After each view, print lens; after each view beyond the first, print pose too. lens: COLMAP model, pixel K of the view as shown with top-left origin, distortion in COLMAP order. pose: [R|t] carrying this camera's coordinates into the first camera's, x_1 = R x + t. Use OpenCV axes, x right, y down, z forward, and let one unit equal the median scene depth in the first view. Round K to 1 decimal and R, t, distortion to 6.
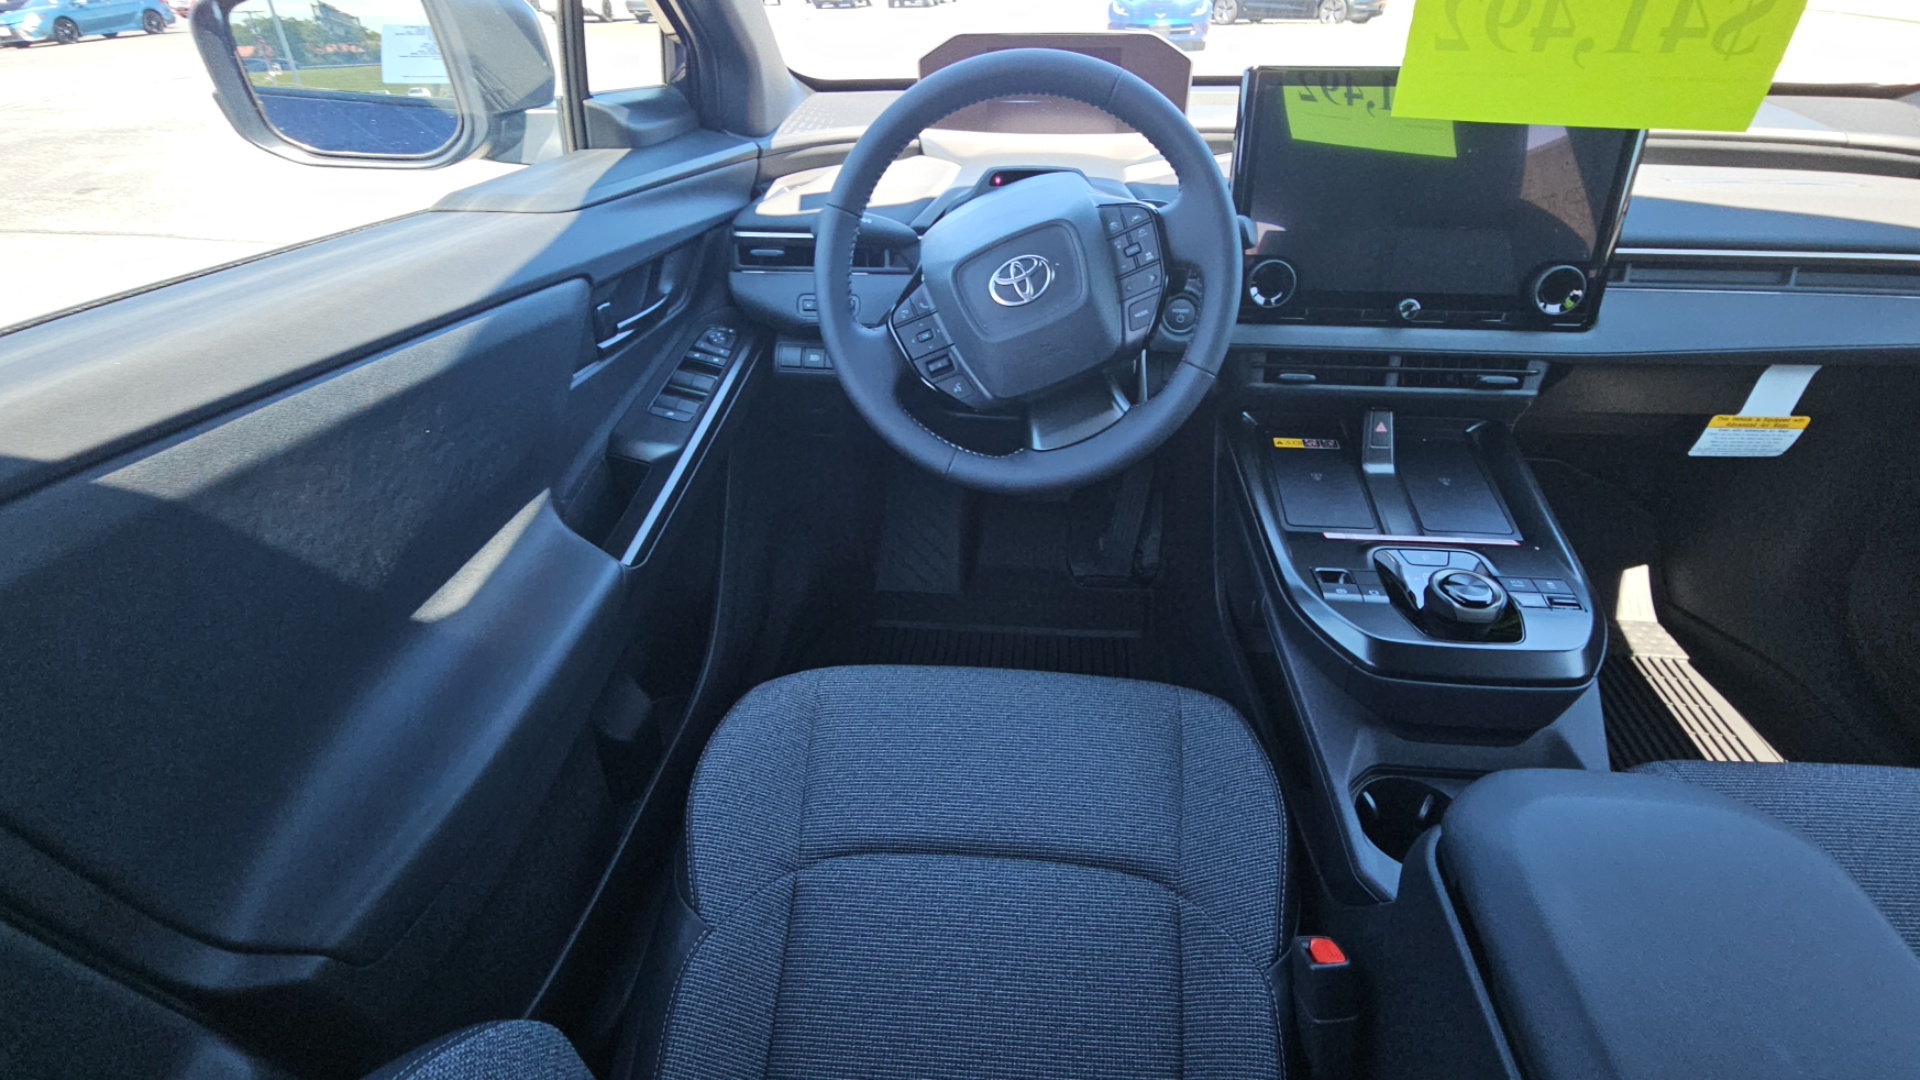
lens RADIAL K [[857.1, 0, 981.7], [0, 857.1, 546.0], [0, 0, 1]] dist [0.007440, -0.007234]
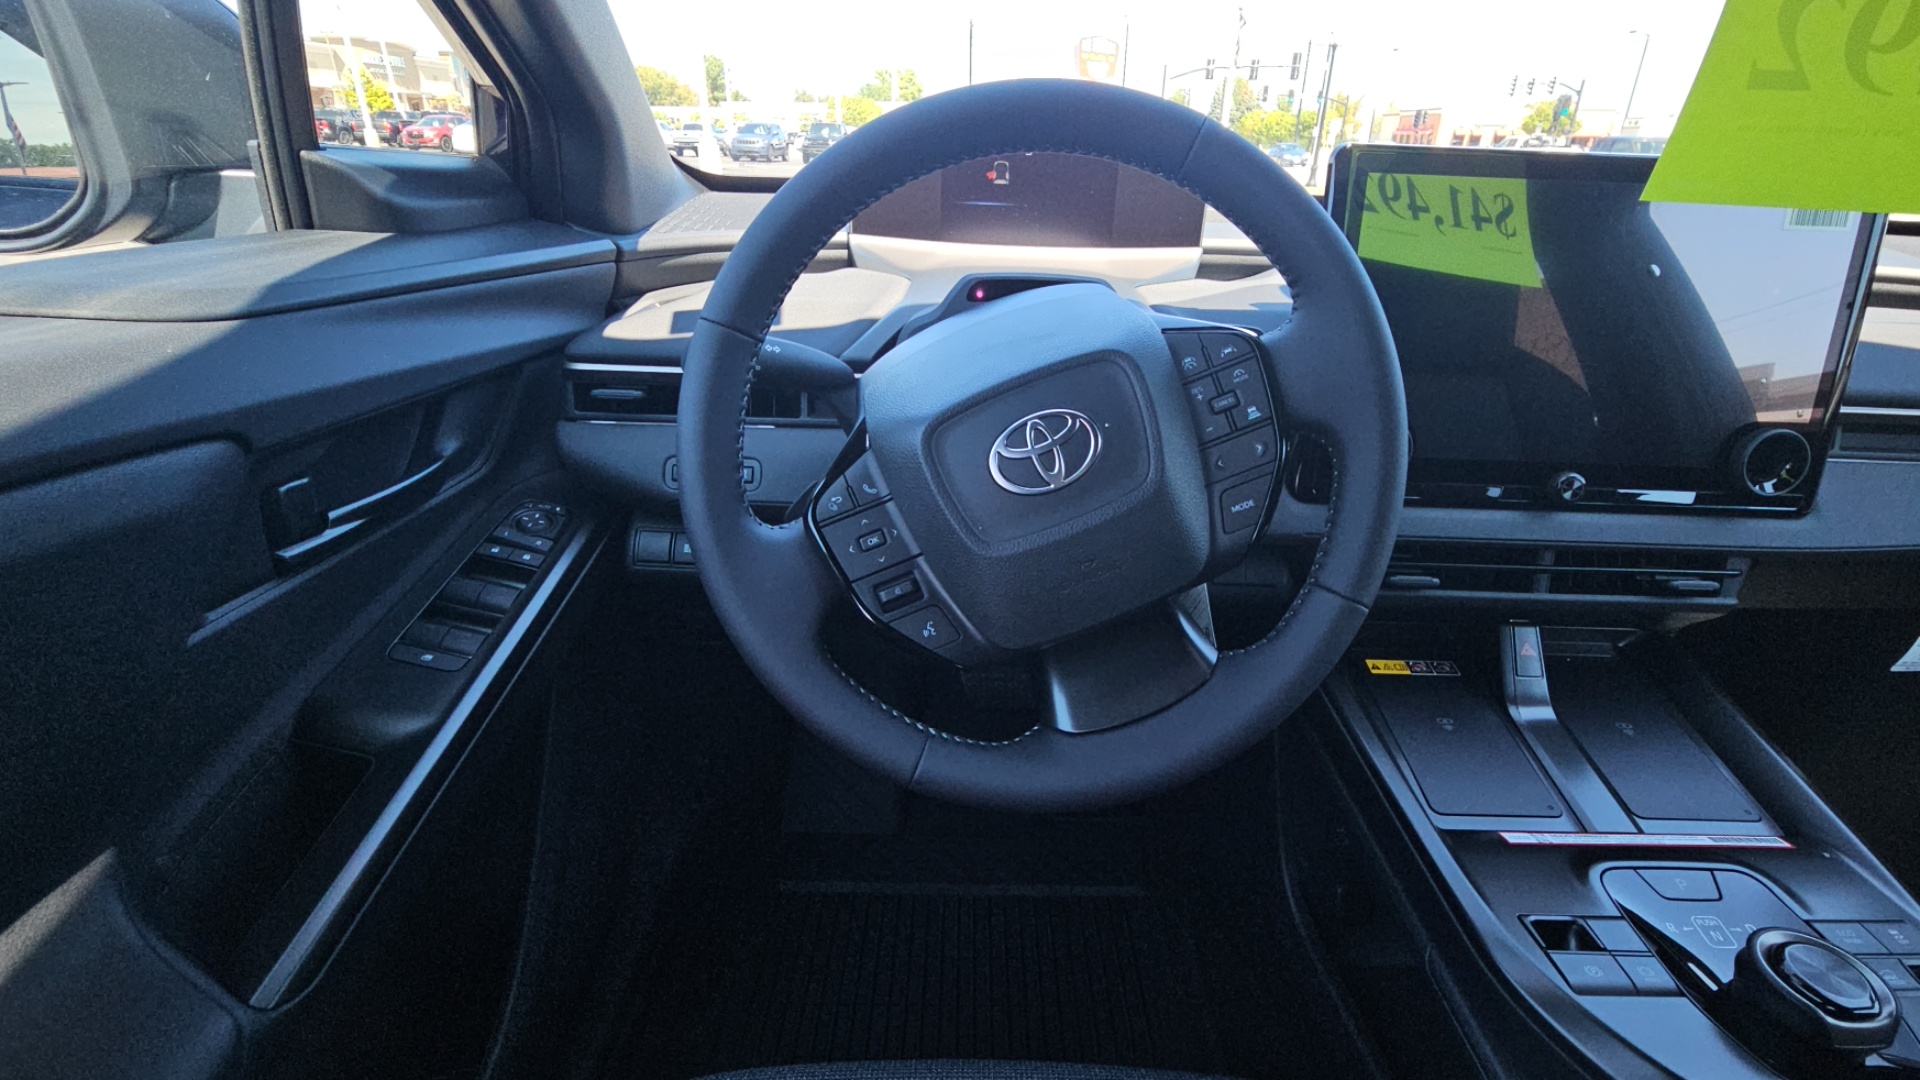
lens RADIAL K [[857.1, 0, 981.4], [0, 857.1, 545.5], [0, 0, 1]] dist [0.007440, -0.007234]
pose [[0.994707, -0.004719, 0.102645, -0.047682], [0.019860, 0.988938, -0.146991, -0.142701], [-0.100816, 0.148252, 0.983797, 0.391536]]
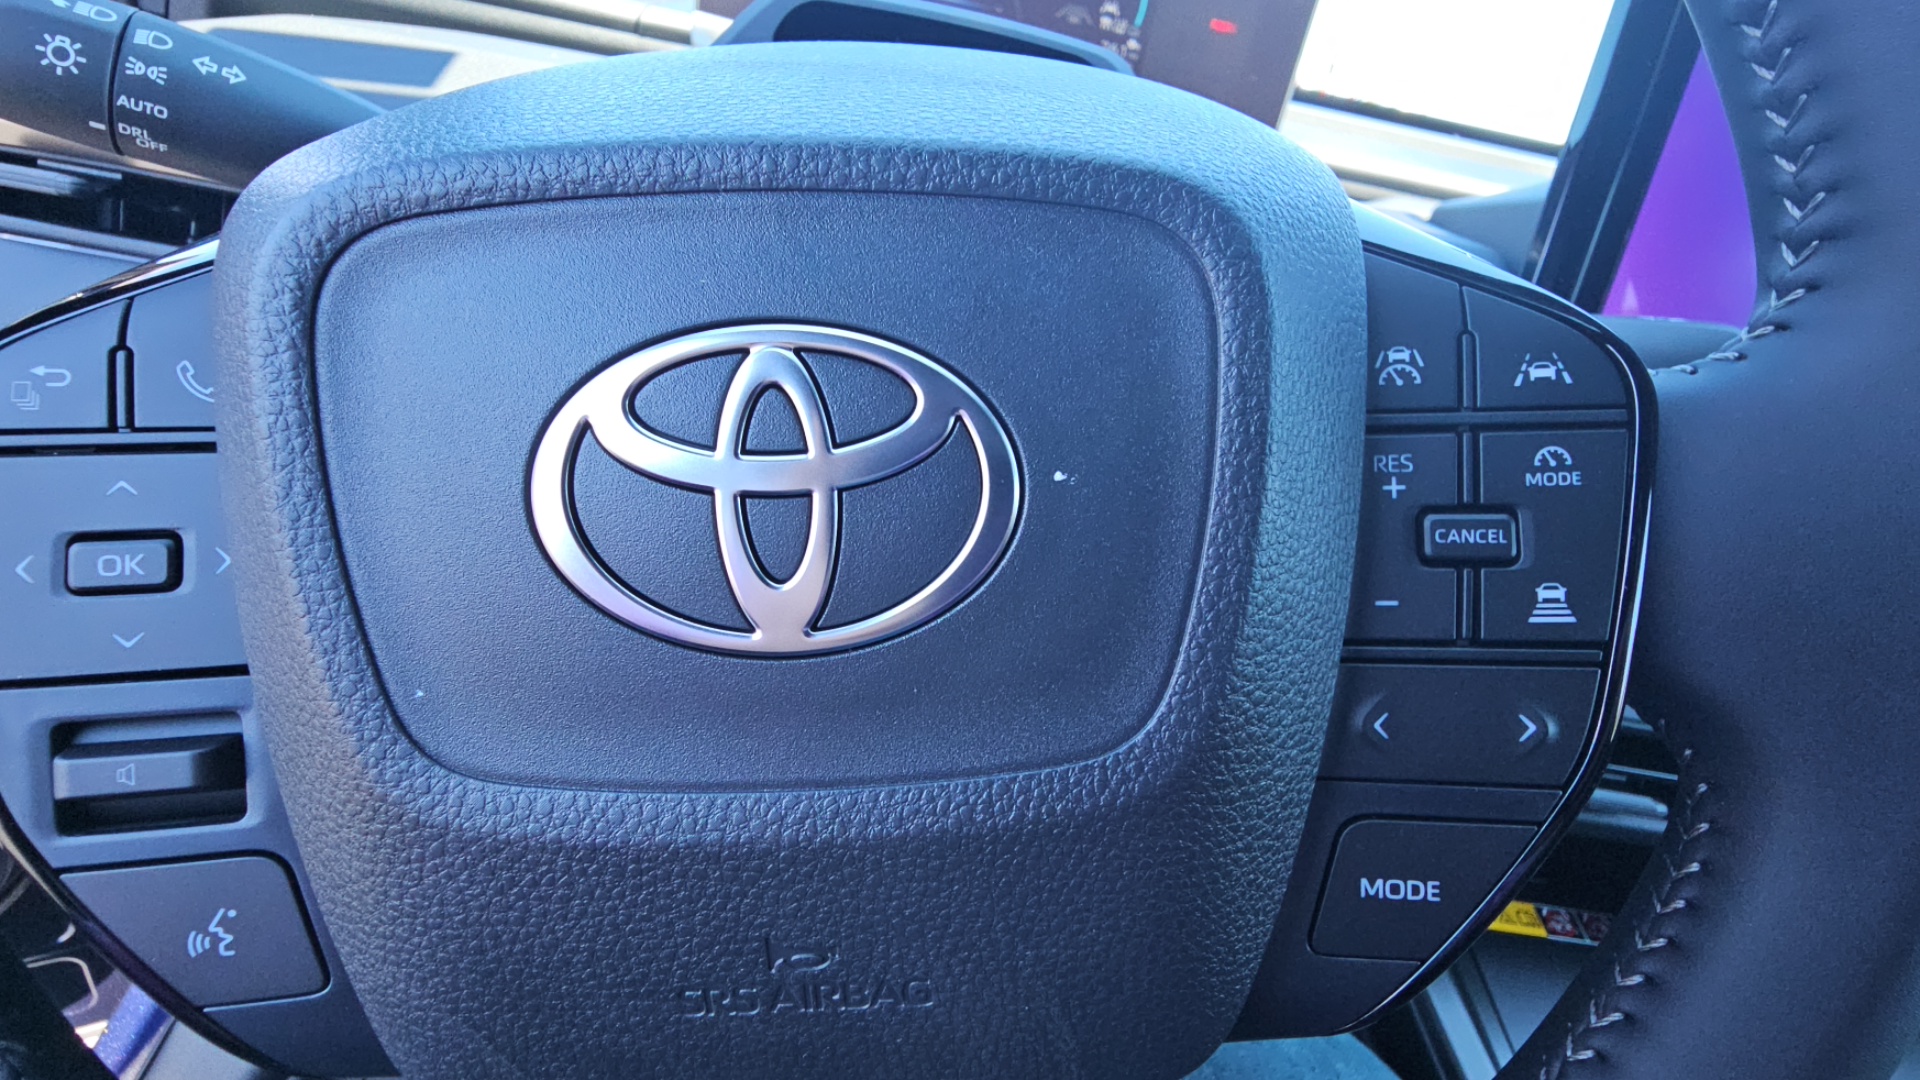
lens RADIAL K [[857.1, 0, 971.8], [0, 857.1, 532.9], [0, 0, 1]] dist [0.007440, -0.007234]
pose [[0.928425, 0.332973, 0.164792, 0.047222], [-0.318444, 0.941693, -0.108668, -0.259603], [-0.191367, 0.048413, 0.980324, 0.748264]]
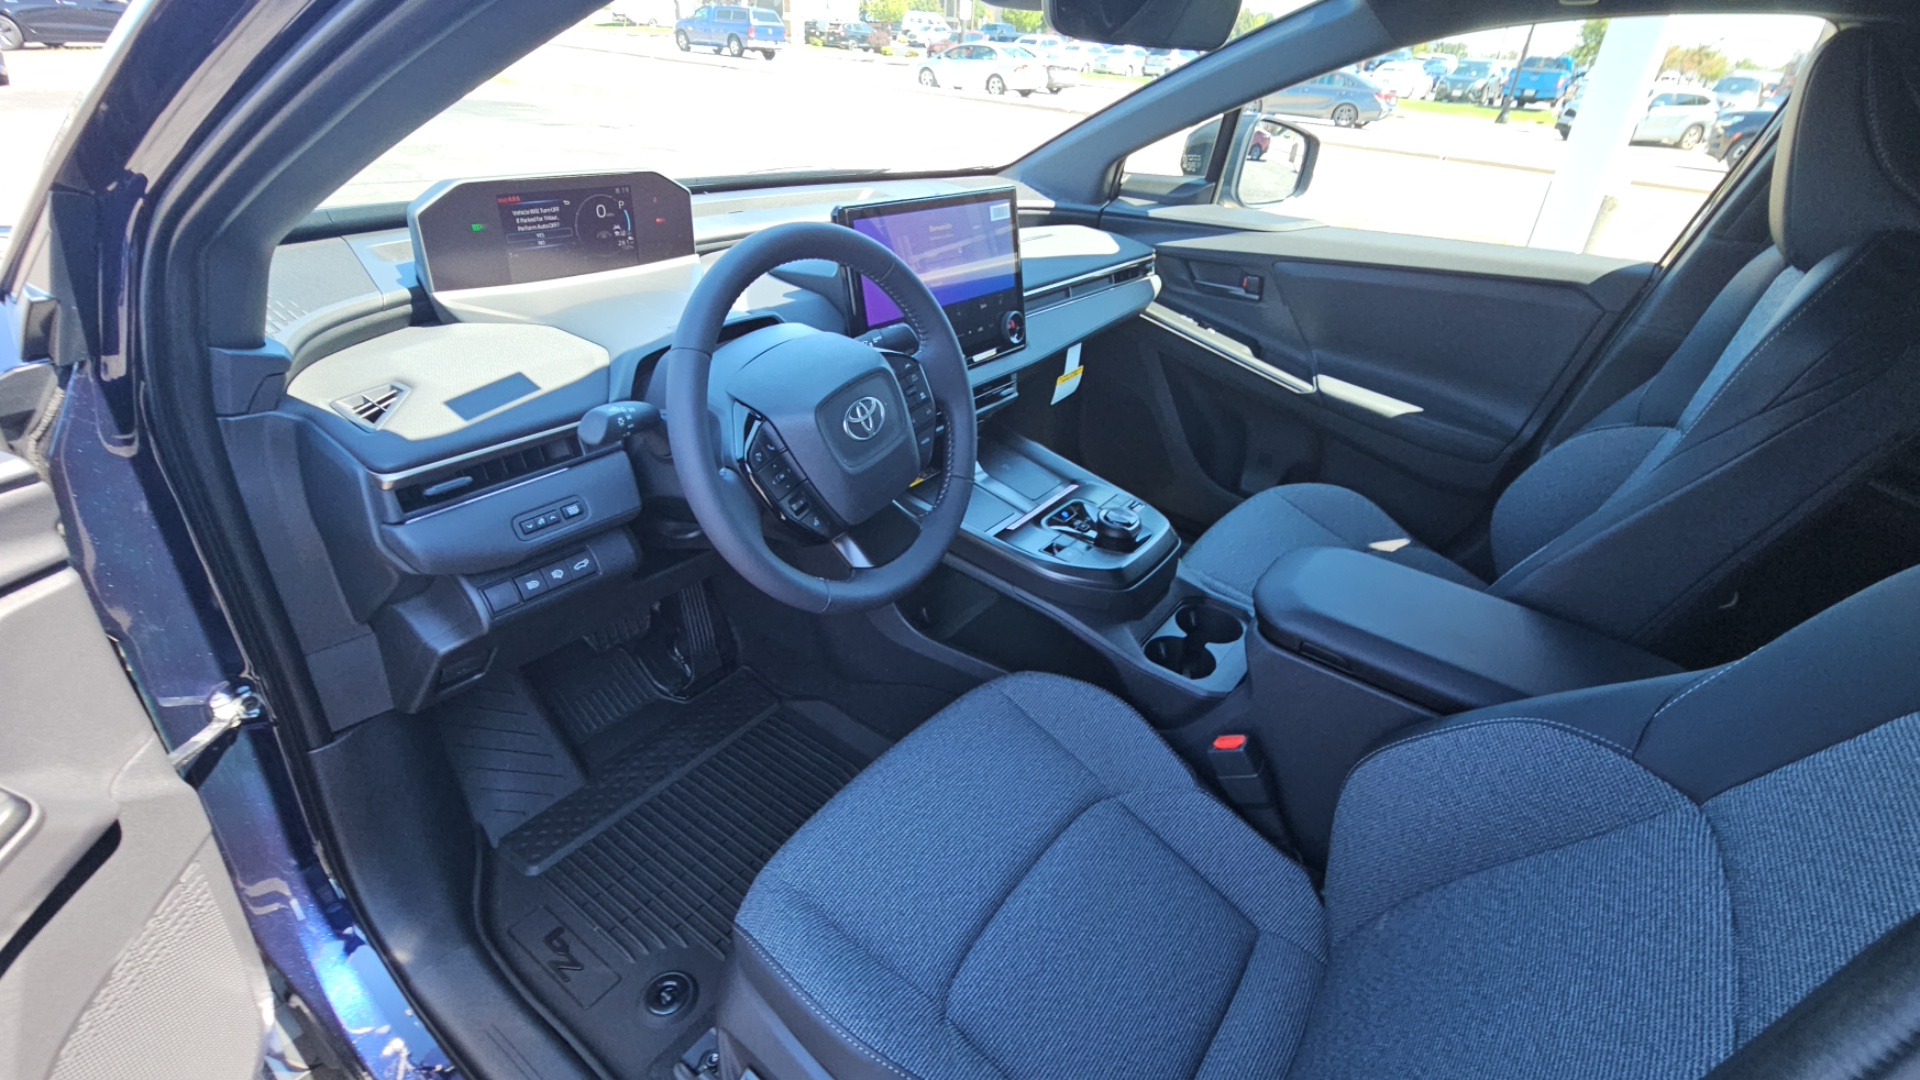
lens RADIAL K [[857.1, 0, 984.9], [0, 857.1, 549.5], [0, 0, 1]] dist [0.007440, -0.007234]
pose [[0.497710, -0.399616, 0.769800, -0.701719], [0.417388, 0.888363, 0.191305, -0.266896], [-0.760310, 0.226091, 0.608943, 0.206143]]
